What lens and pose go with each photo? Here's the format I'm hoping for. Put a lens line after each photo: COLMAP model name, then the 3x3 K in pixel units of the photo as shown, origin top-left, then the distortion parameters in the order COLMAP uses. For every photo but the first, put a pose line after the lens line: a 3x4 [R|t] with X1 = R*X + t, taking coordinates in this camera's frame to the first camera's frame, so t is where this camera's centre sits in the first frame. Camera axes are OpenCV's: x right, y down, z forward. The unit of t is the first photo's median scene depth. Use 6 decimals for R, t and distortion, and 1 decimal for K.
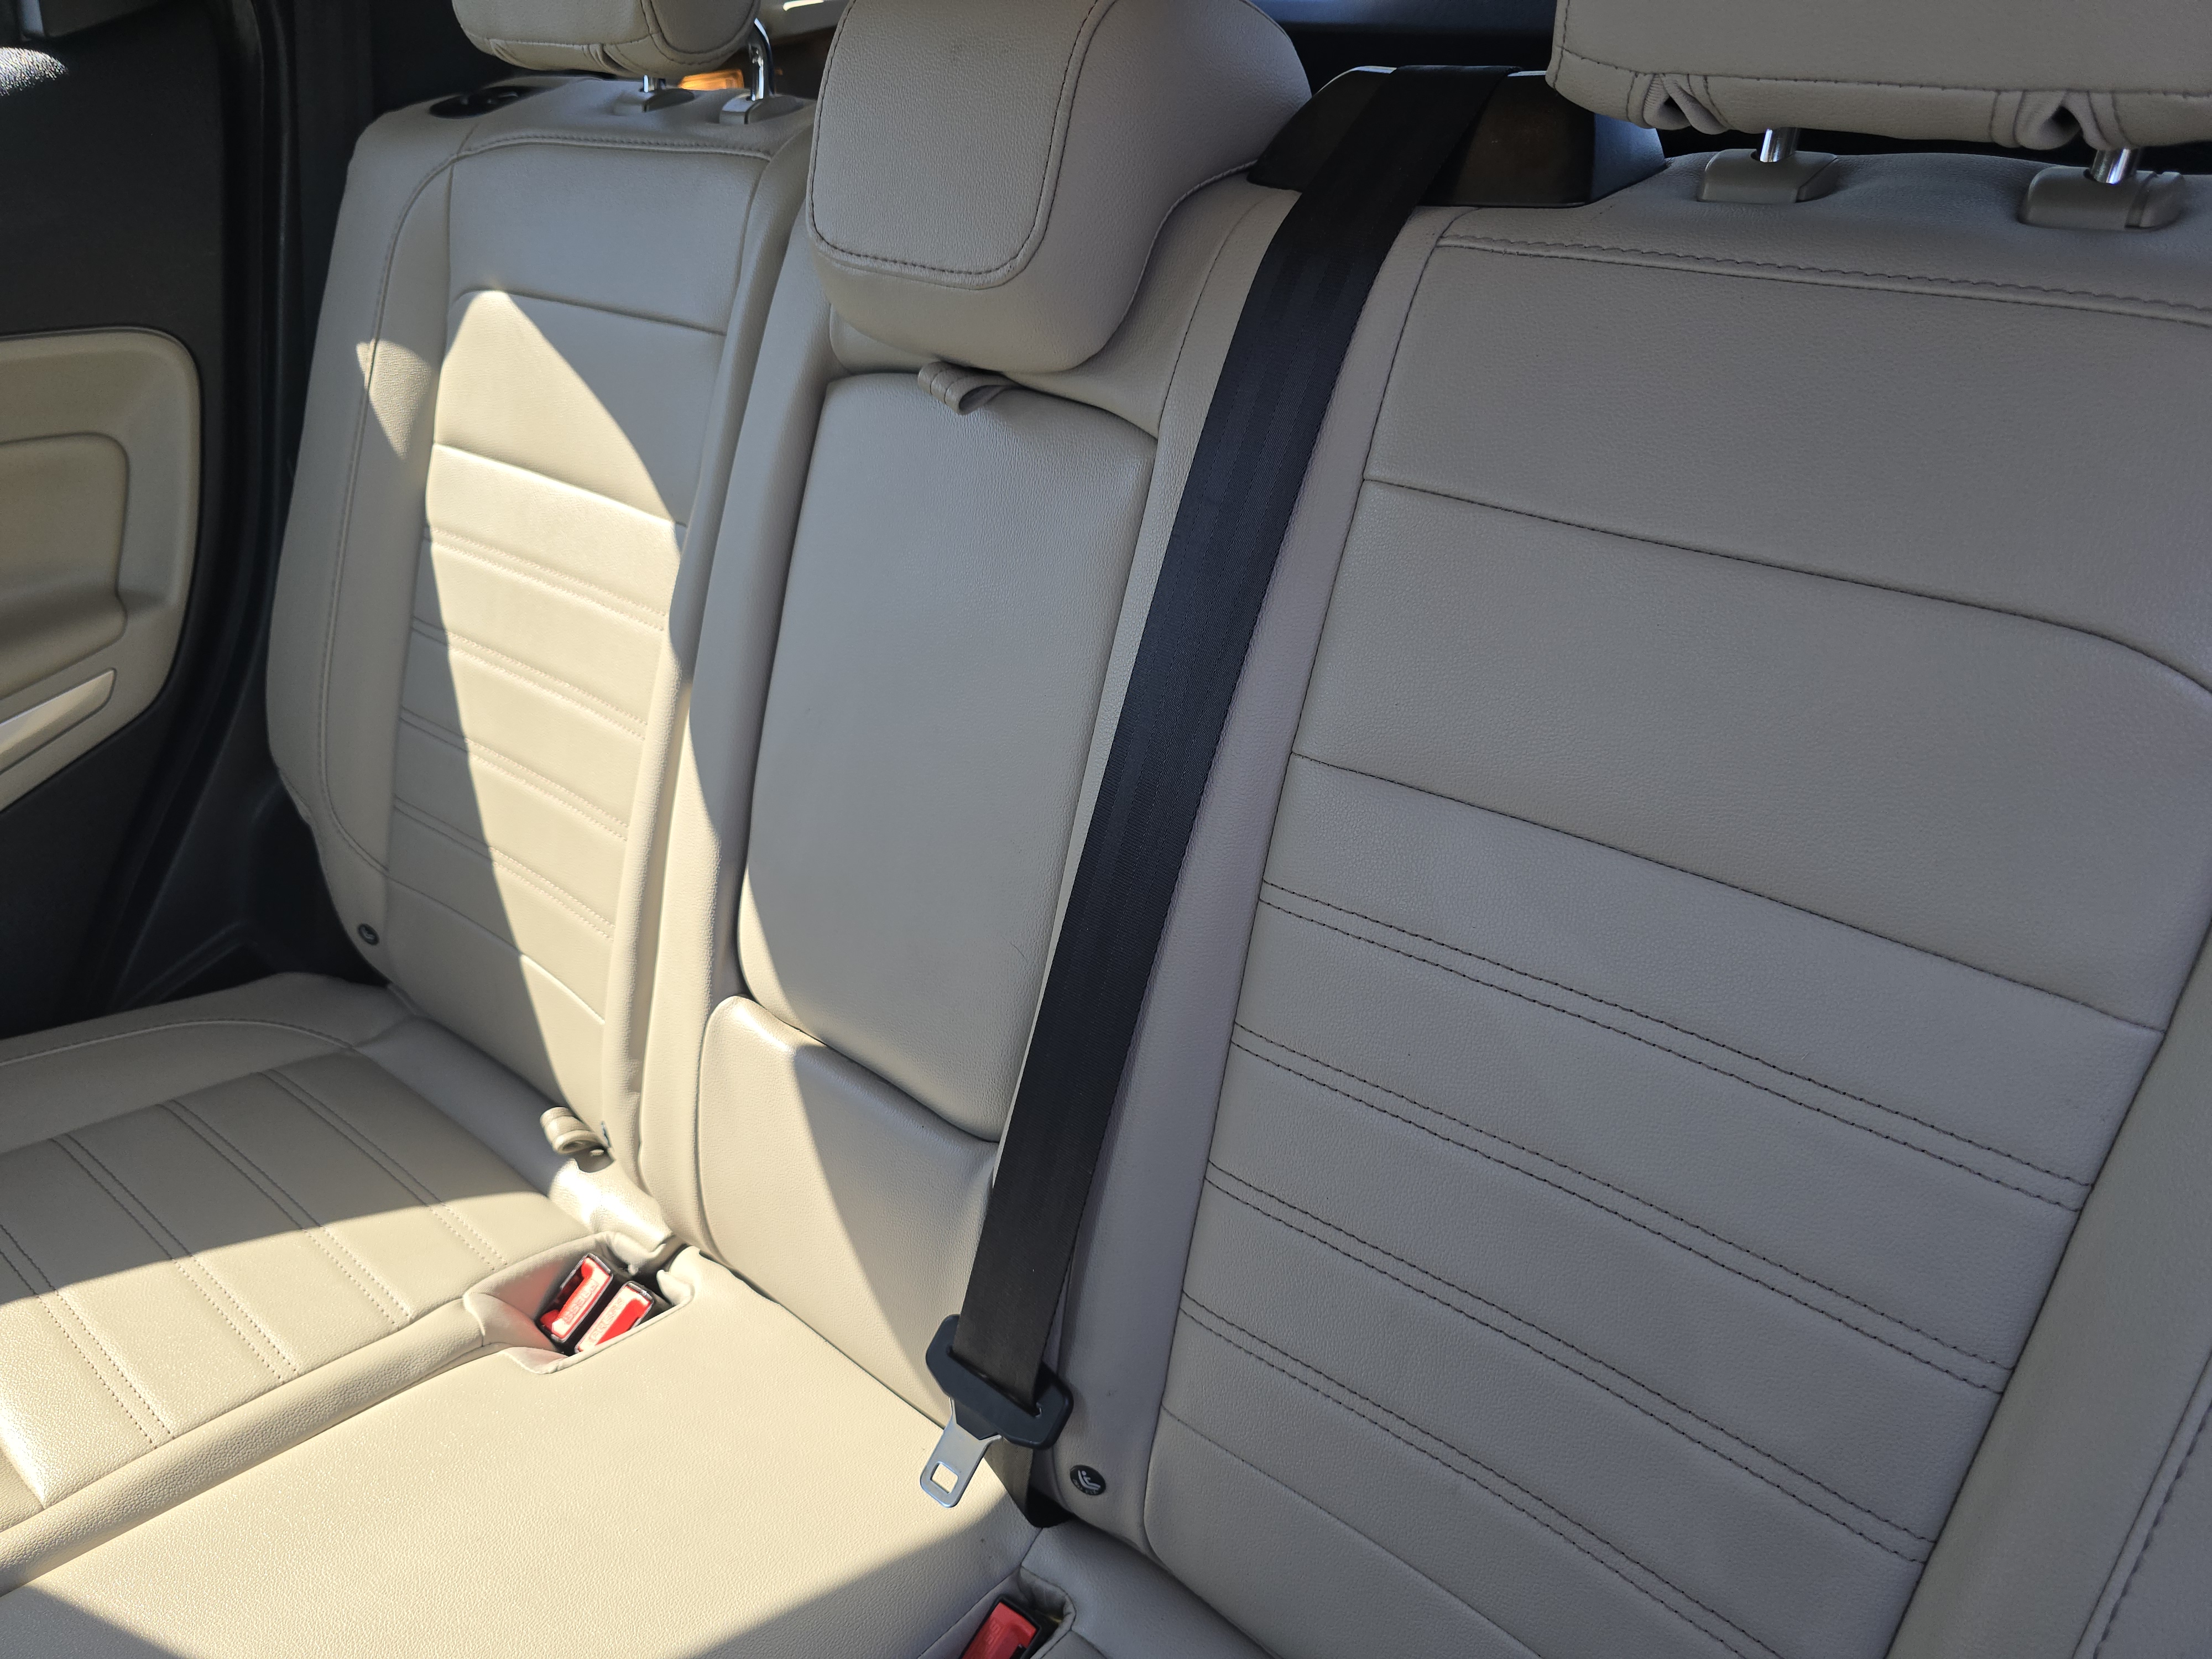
lens RADIAL K [[1450.7, 0, 1107.1], [0, 1450.7, 875.0], [0, 0, 1]] dist [0.051739, -0.041368]
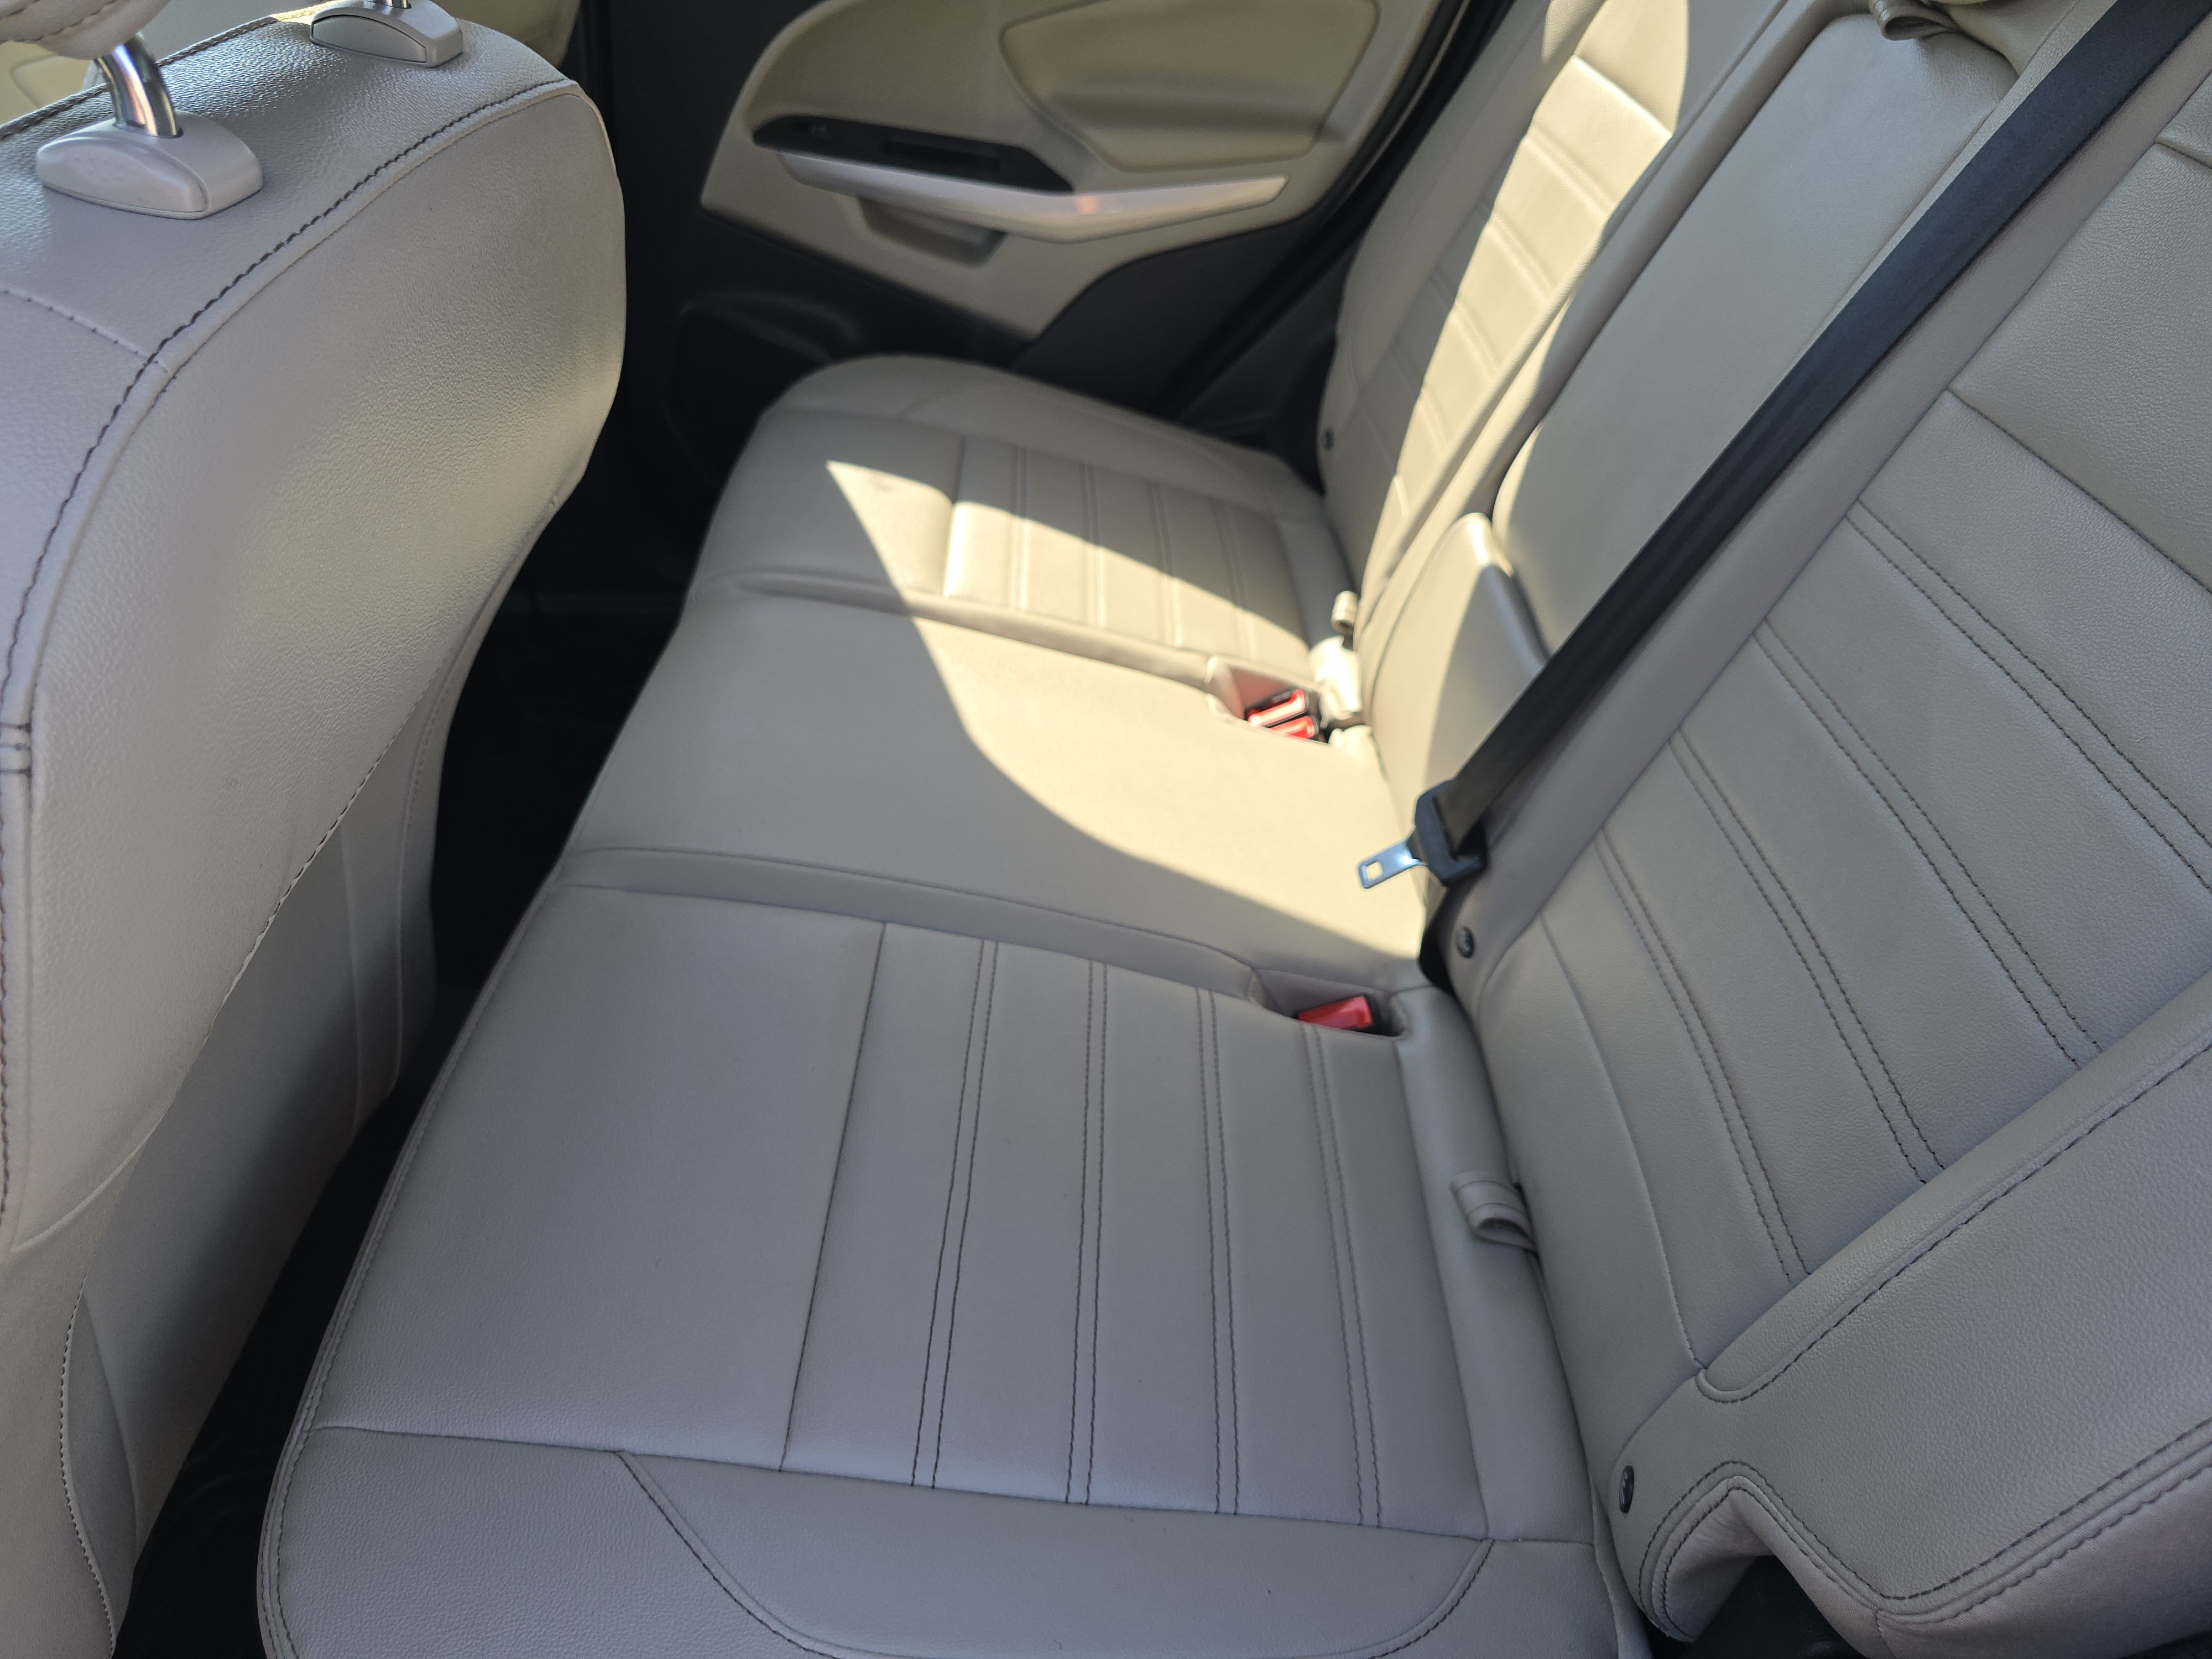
lens RADIAL K [[1460.3, 0, 1133.8], [0, 1460.3, 832.6], [0, 0, 1]] dist [0.004936, -0.035511]
pose [[0.664550, 0.525731, -0.531018, 0.292492], [-0.475419, 0.845725, 0.242336, 0.133267], [0.576499, 0.091412, 0.811968, -0.096876]]
